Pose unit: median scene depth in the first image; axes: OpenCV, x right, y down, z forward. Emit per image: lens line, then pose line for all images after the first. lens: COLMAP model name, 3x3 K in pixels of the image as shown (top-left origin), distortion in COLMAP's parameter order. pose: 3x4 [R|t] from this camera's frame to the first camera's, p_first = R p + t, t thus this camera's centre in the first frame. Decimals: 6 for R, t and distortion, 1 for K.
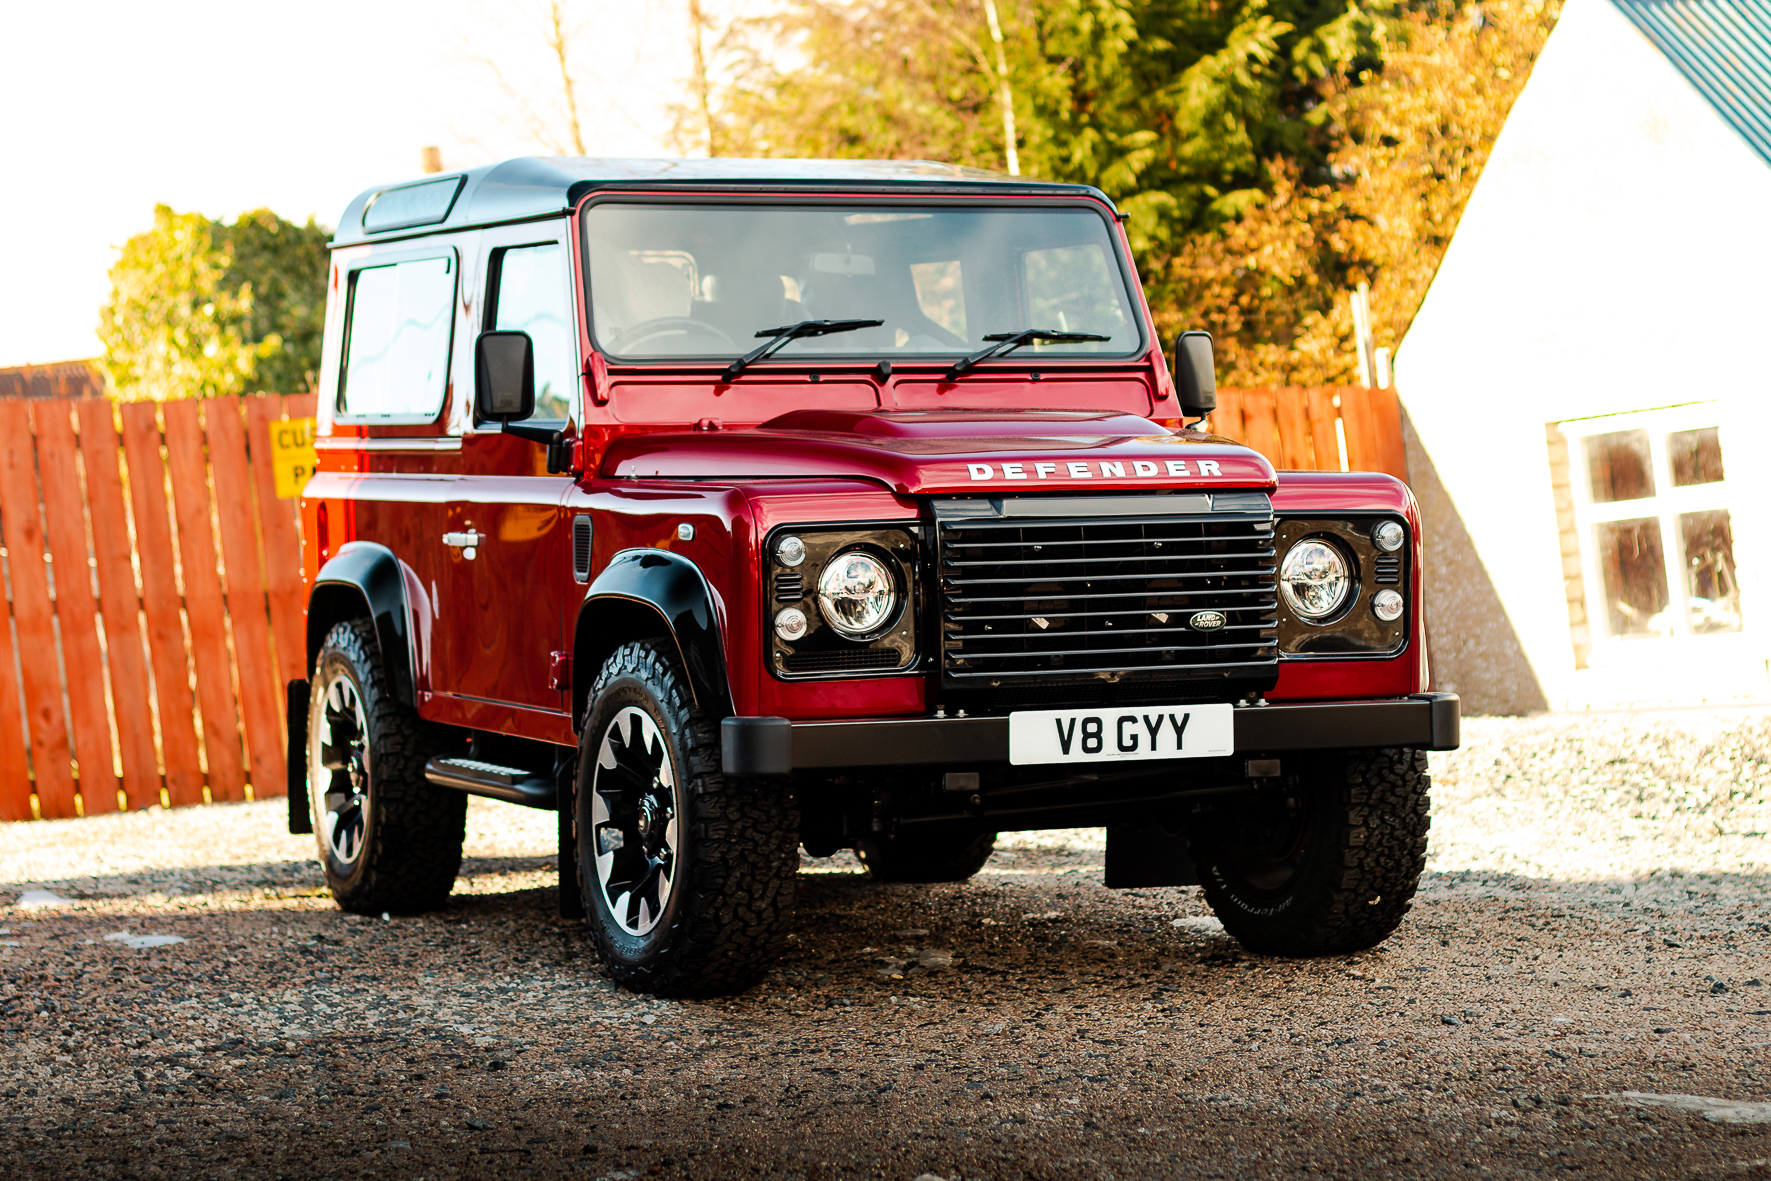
lens RADIAL K [[4623.4, 0, 953.5], [0, 4623.4, 553.0], [0, 0, 1]] dist [0.084959, 0.000000]
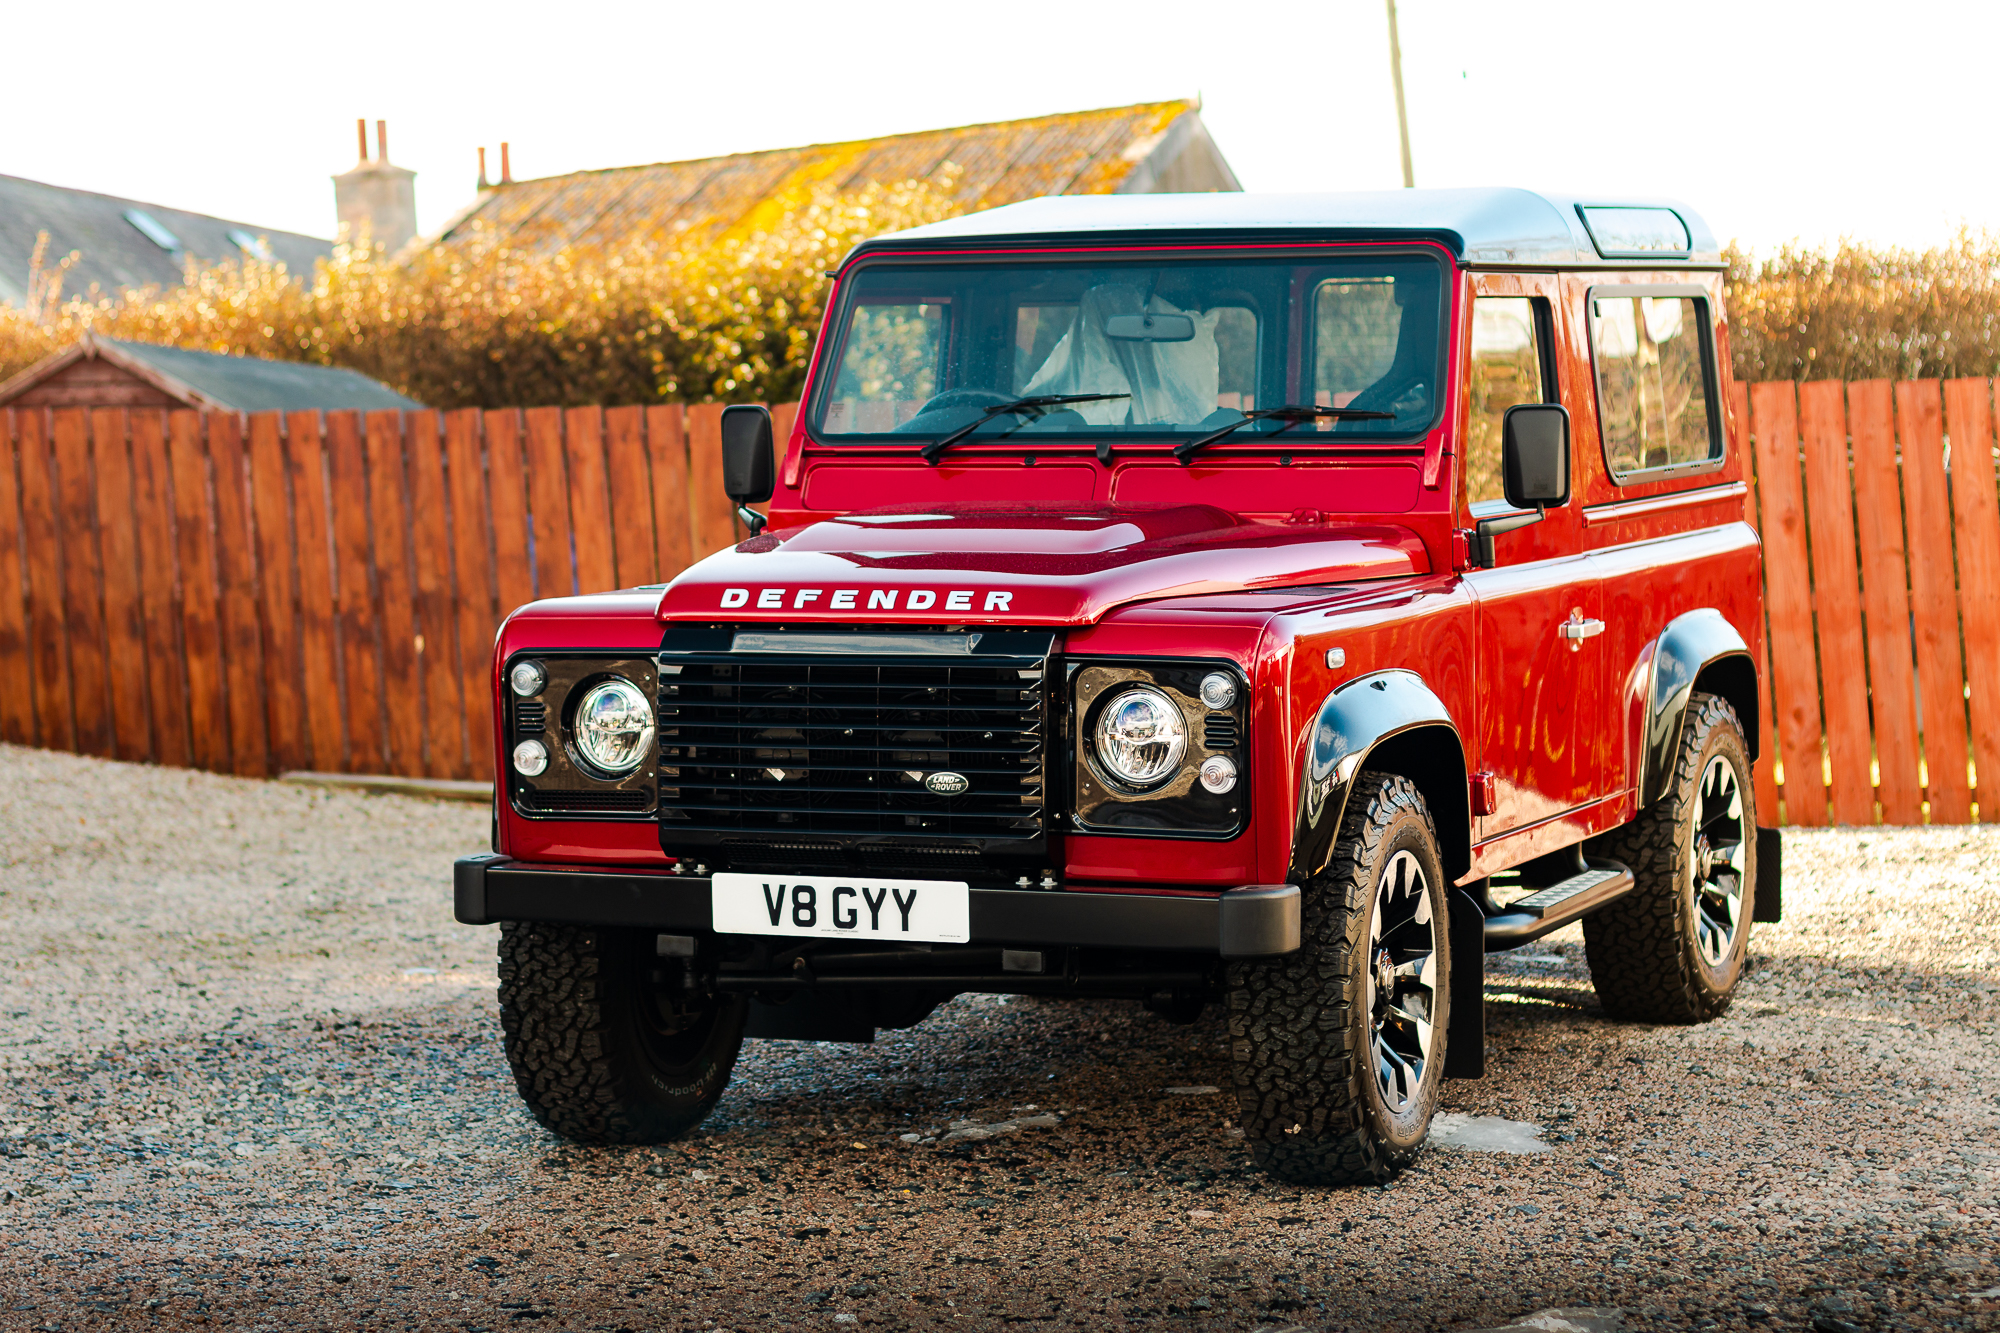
lens RADIAL K [[4656.7, 0, 1002.8], [0, 4656.7, 659.1], [0, 0, 1]] dist [-0.008225, 0.000000]
pose [[0.692883, 0.054870, -0.718959, 0.676817], [-0.013485, 0.997912, 0.063163, -0.062360], [0.720924, -0.034069, 0.692176, 0.415141]]
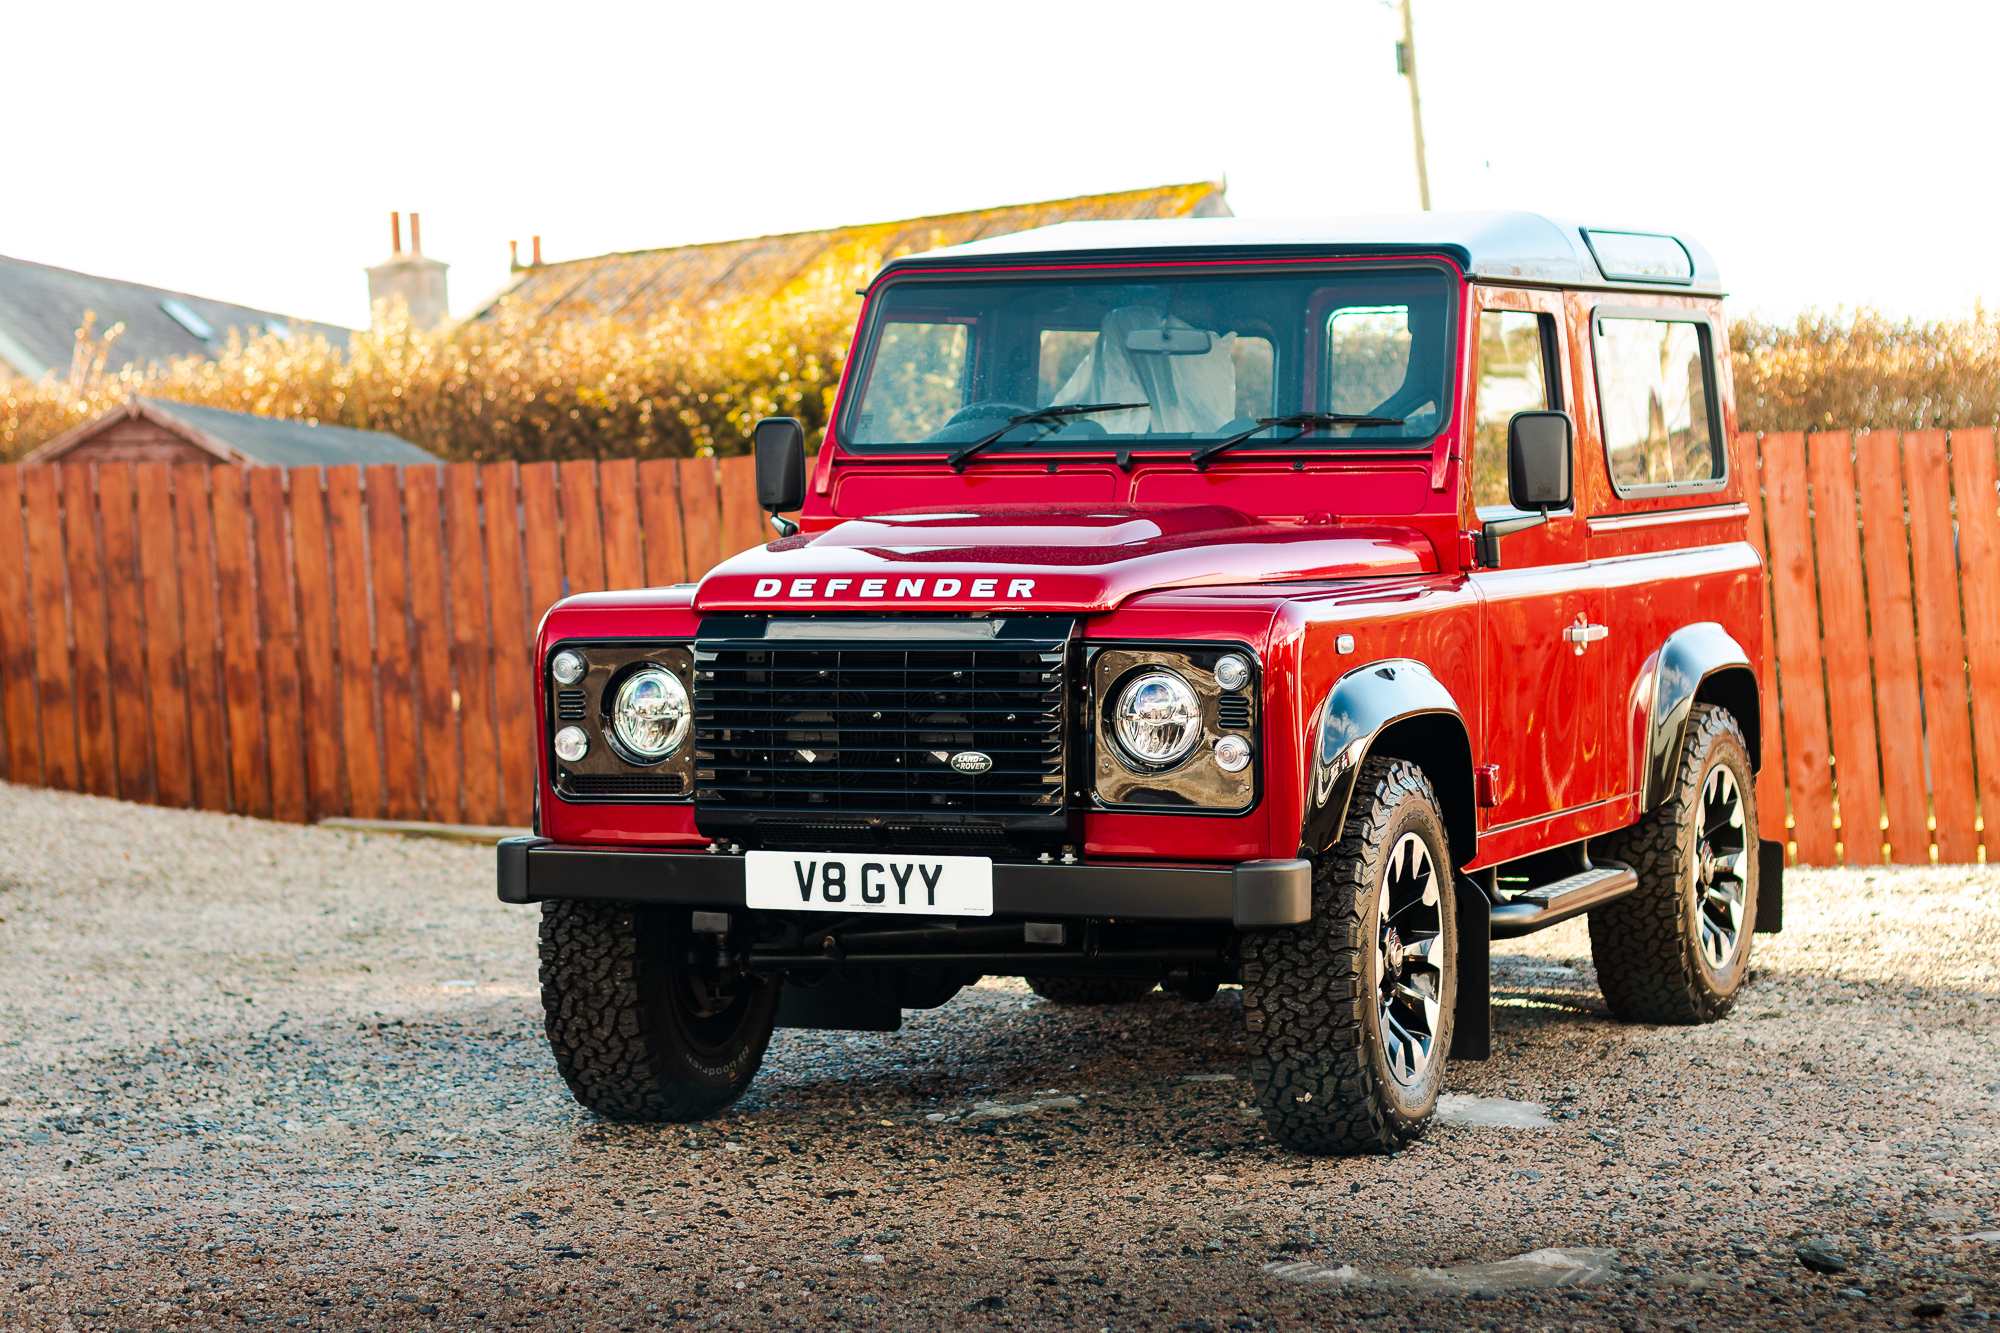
lens RADIAL K [[4656.7, 0, 1000.1], [0, 4656.7, 664.9], [0, 0, 1]] dist [-0.008225, 0.000000]
pose [[0.688084, 0.040003, -0.724527, 0.704186], [-0.014303, 0.999033, 0.041576, -0.041138], [0.725490, -0.018244, 0.687991, 0.390715]]
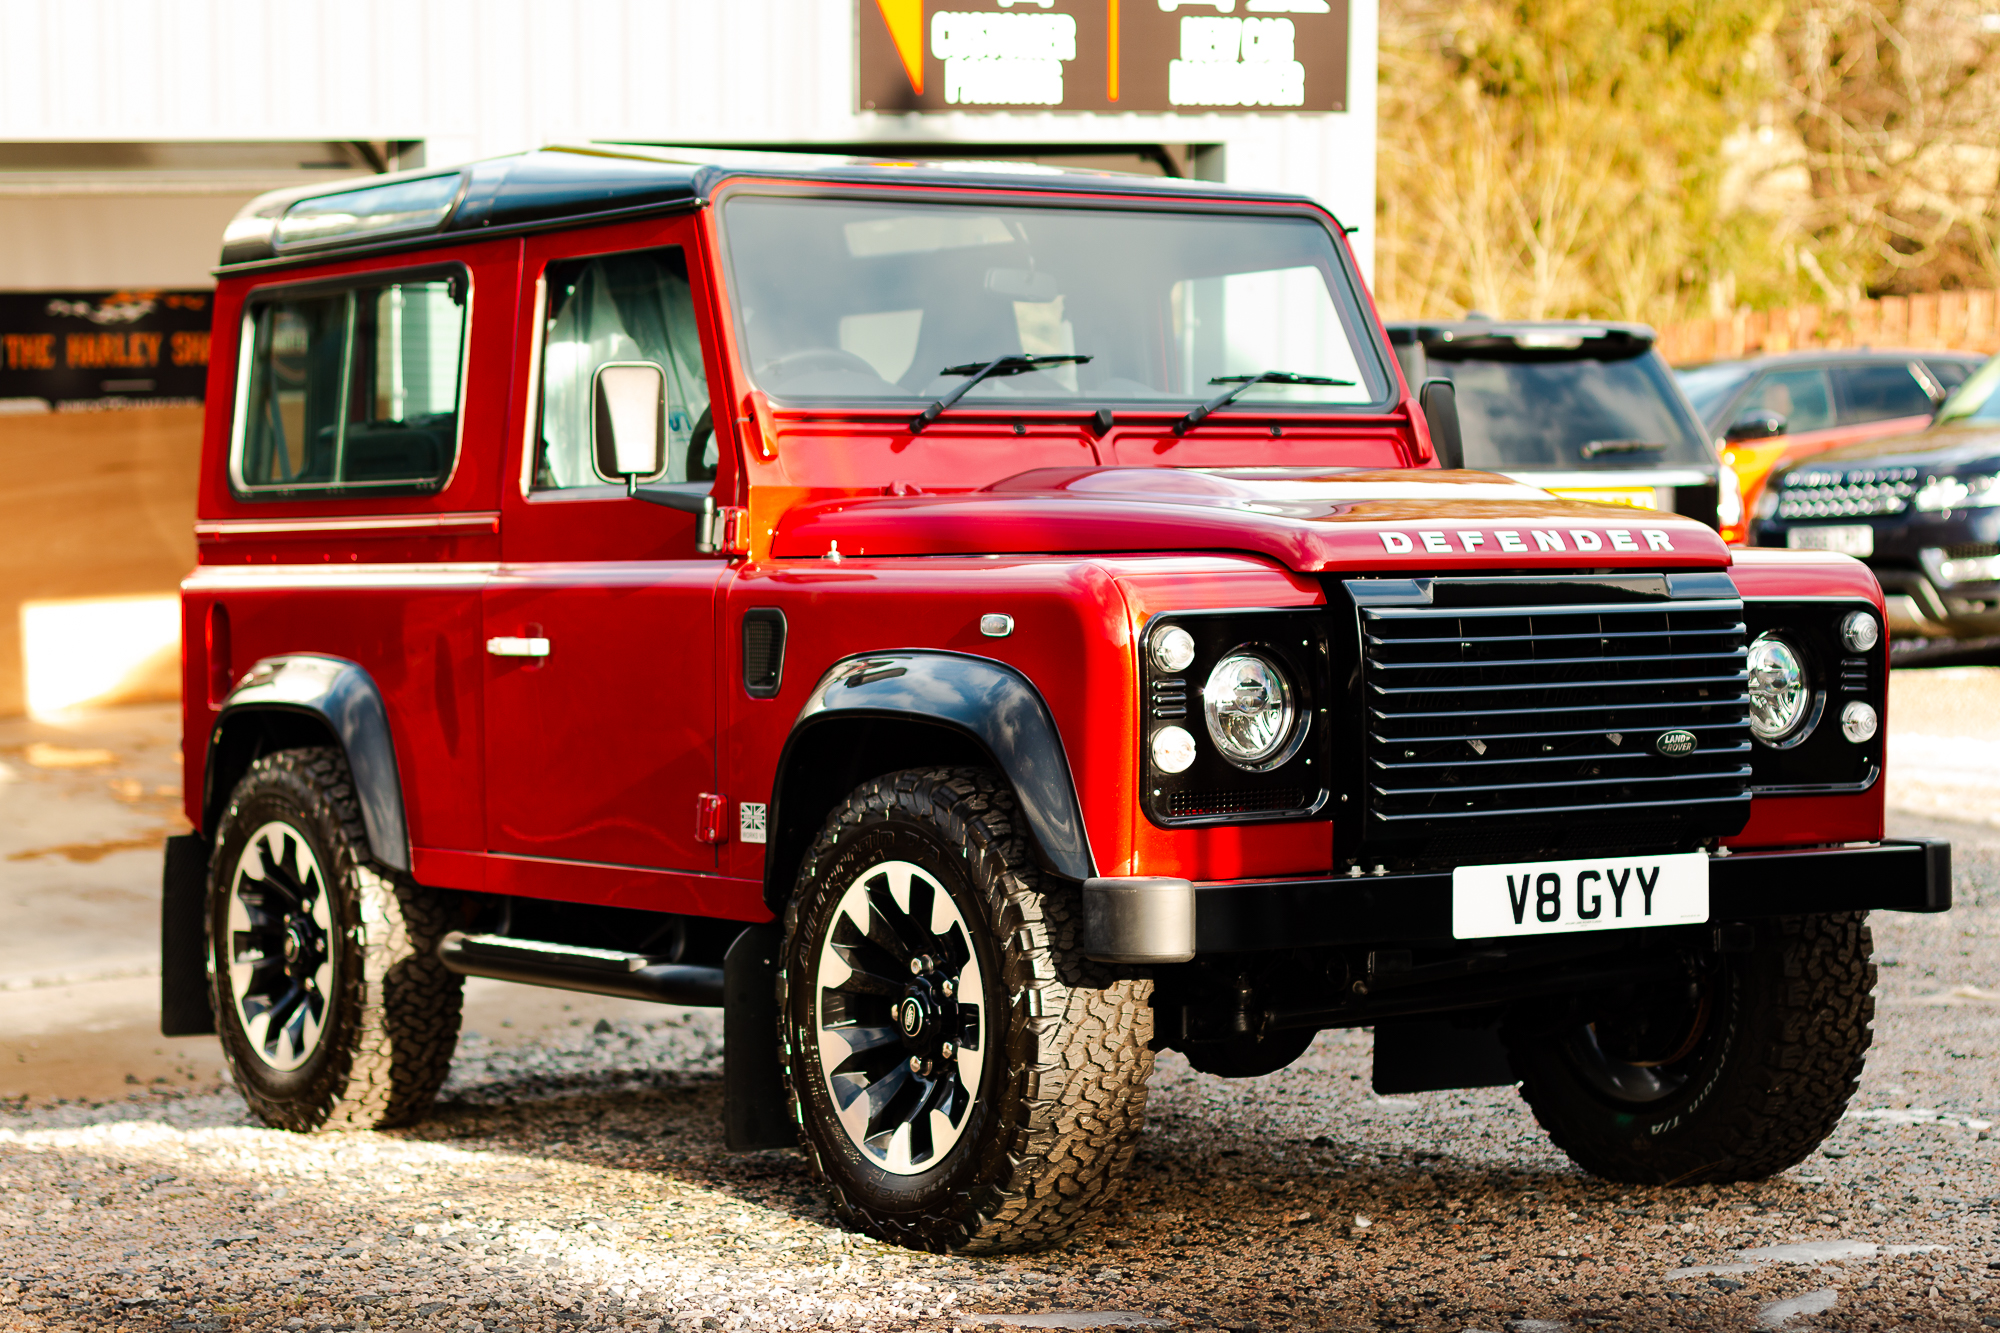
lens RADIAL K [[4656.7, 0, 991.4], [0, 4656.7, 677.2], [0, 0, 1]] dist [-0.008225, 0.000000]
pose [[0.984315, -0.003523, 0.176386, -0.187057], [0.004640, 0.999972, -0.005919, 0.008020], [-0.176360, 0.006645, 0.984303, 0.277617]]
